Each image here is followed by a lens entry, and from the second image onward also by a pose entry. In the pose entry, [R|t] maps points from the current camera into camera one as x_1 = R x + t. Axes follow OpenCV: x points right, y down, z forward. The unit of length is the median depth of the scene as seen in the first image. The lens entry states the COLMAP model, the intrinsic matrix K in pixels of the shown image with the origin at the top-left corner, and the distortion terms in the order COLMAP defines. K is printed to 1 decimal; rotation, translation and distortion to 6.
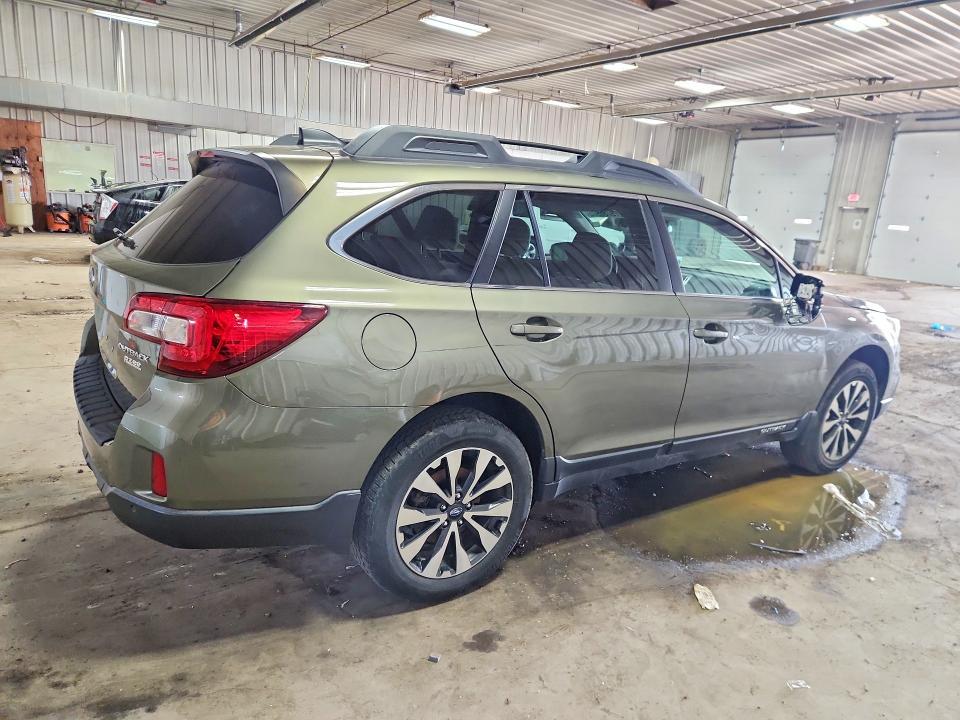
lens RADIAL K [[652.3, 0, 484.5], [0, 652.3, 363.9], [0, 0, 1]] dist [0.059976, -0.049990]
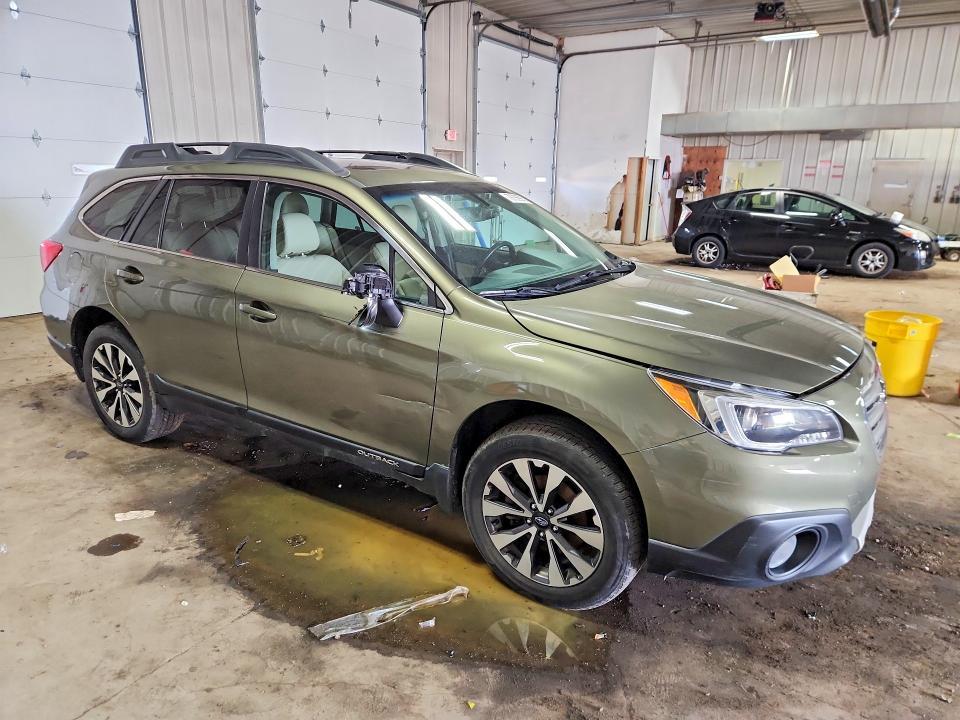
lens RADIAL K [[652.3, 0, 484.5], [0, 652.3, 363.9], [0, 0, 1]] dist [0.059976, -0.049990]
pose [[0.371817, 0.185120, -0.909661, 1.377241], [-0.206422, 0.971869, 0.113407, -0.150820], [0.905065, 0.145607, 0.399570, 0.909985]]
